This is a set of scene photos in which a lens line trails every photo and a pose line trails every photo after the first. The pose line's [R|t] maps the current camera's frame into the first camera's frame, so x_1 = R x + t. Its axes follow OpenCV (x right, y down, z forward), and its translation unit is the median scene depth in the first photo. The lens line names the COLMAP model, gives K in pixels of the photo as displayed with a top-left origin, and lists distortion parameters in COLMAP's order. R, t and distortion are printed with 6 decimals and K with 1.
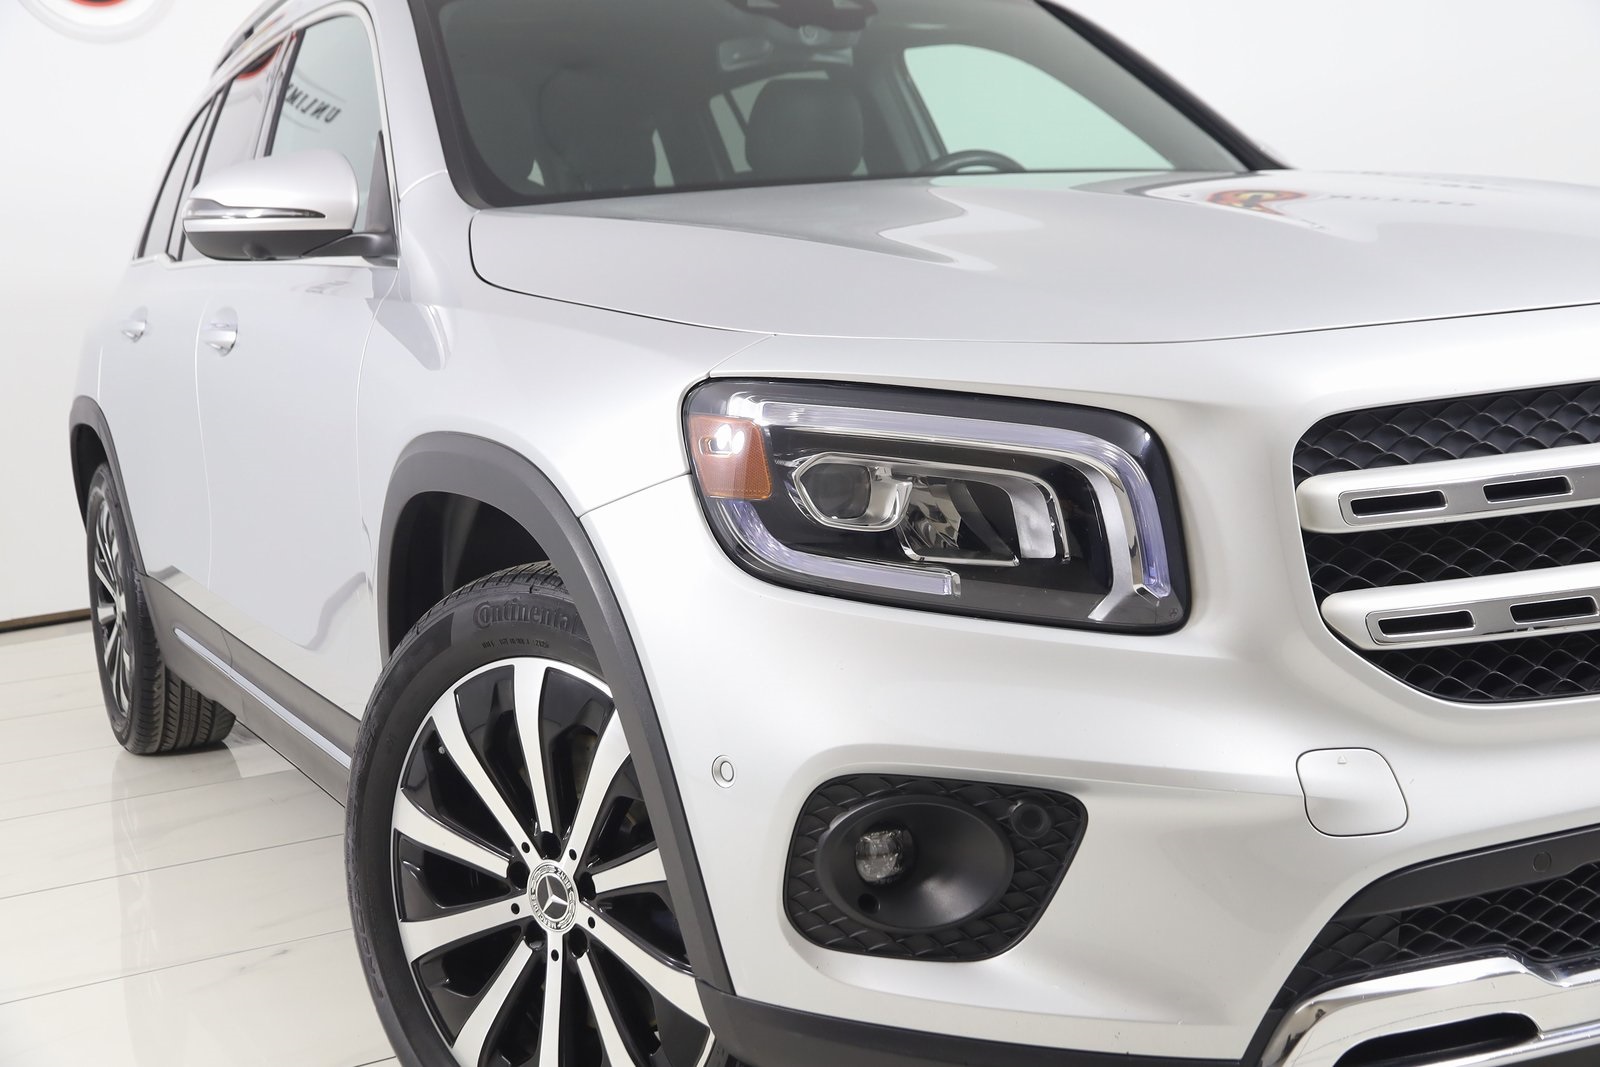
lens RADIAL K [[1932.3, 0, 793.6], [0, 1932.3, 524.8], [0, 0, 1]] dist [0.061468, 0.035764]
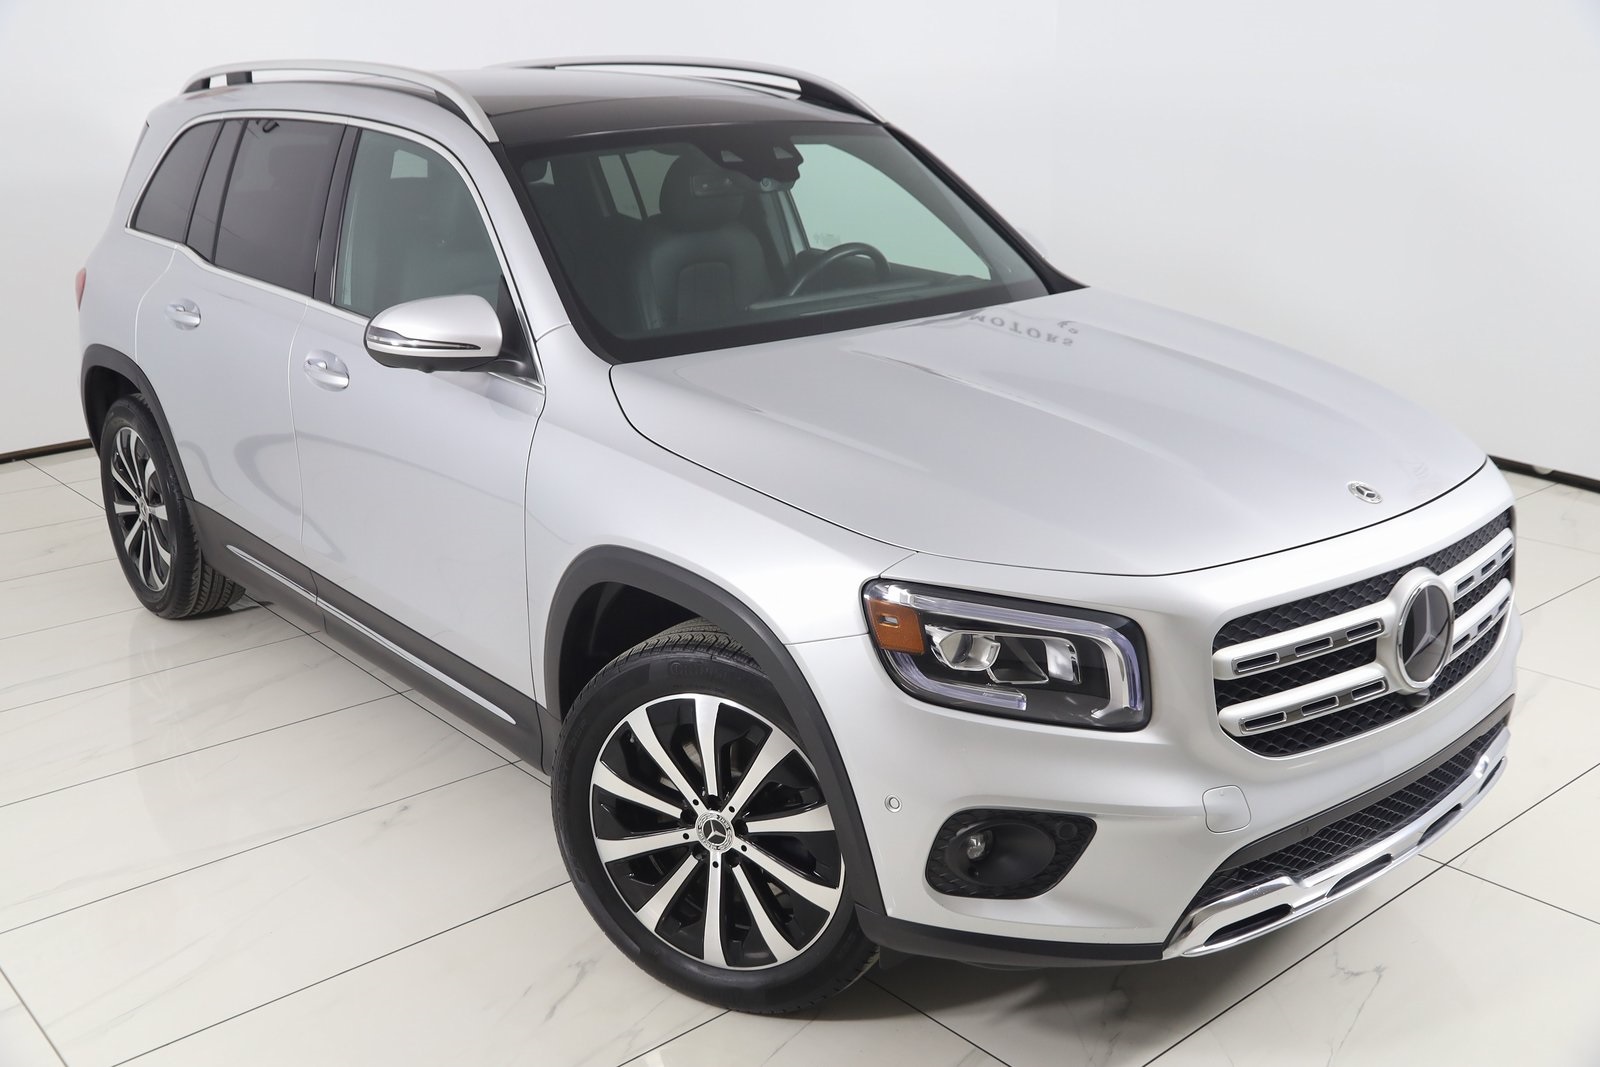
lens RADIAL K [[1575.4, 0, 800.0], [0, 1575.4, 533.5], [0, 0, 1]] dist [0.018726, 0.003863]
pose [[0.972364, -0.016727, 0.232872, -0.453375], [-0.024012, 0.984976, 0.171013, -0.364653], [-0.232234, -0.171878, 0.957353, -0.332375]]
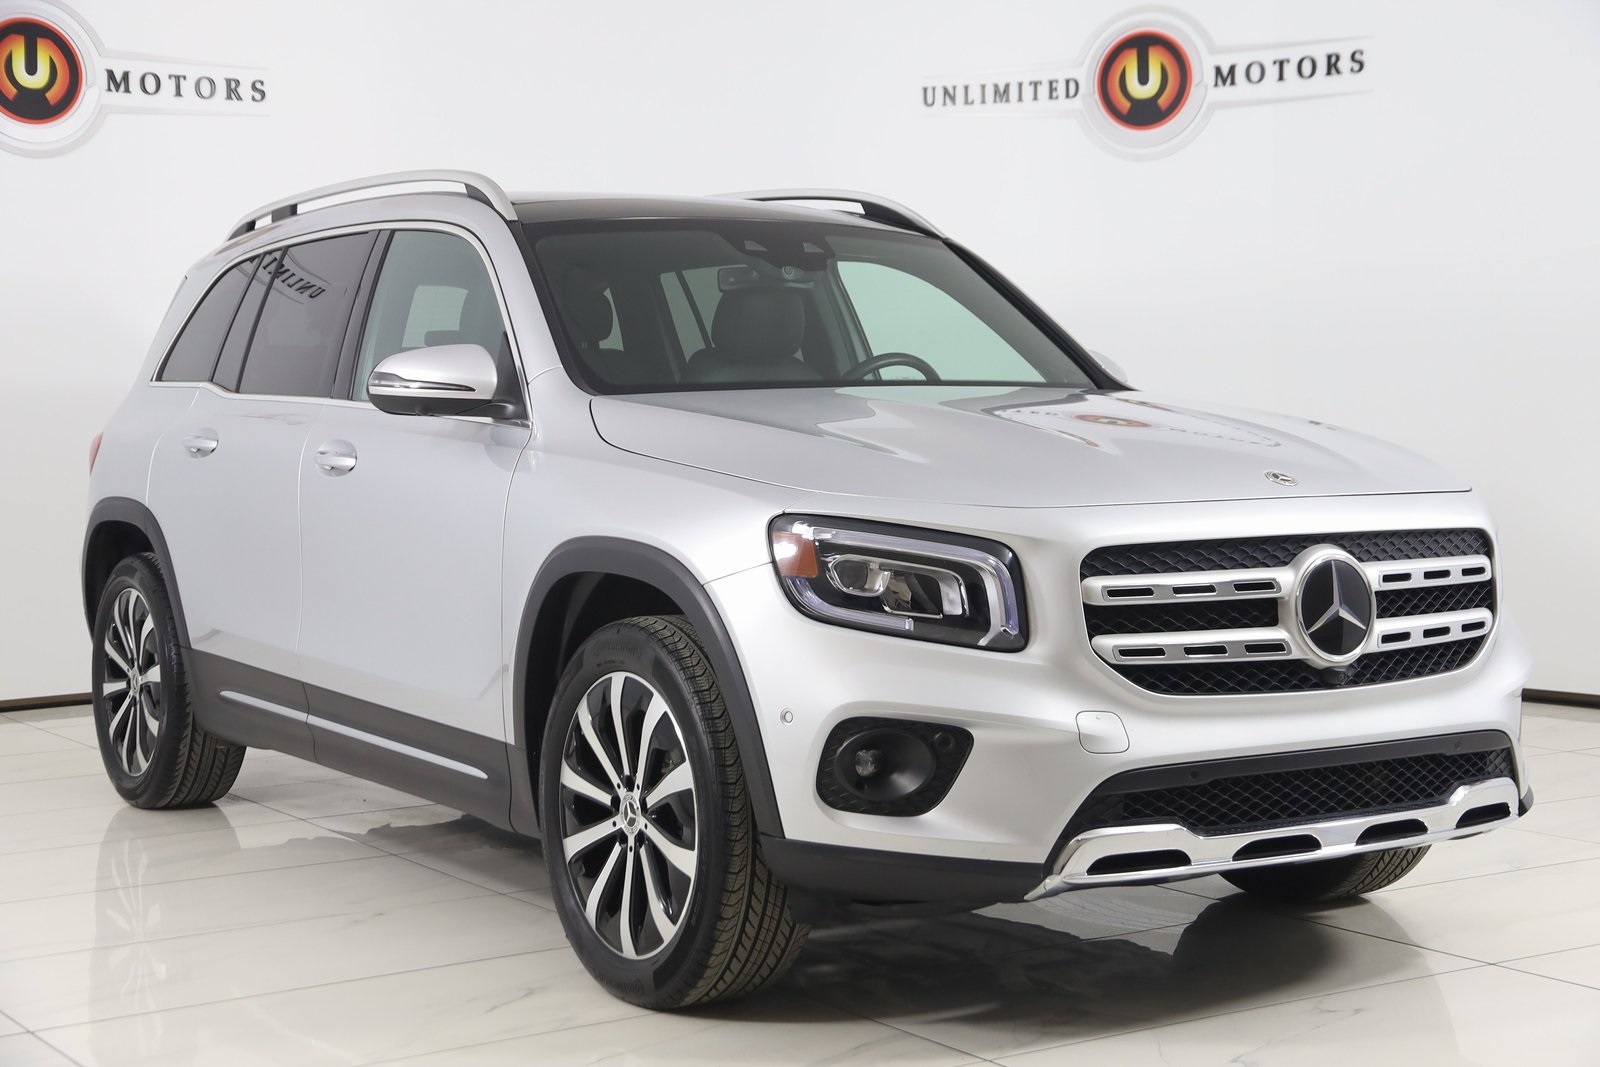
lens RADIAL K [[2517.2, 0, 807.9], [0, 2517.2, 535.4], [0, 0, 1]] dist [0.104794, 0.141907]
pose [[0.994280, 0.051153, 0.093757, -0.258672], [-0.044642, 0.996528, -0.070274, 0.122185], [-0.097026, 0.065686, 0.993112, -1.497429]]
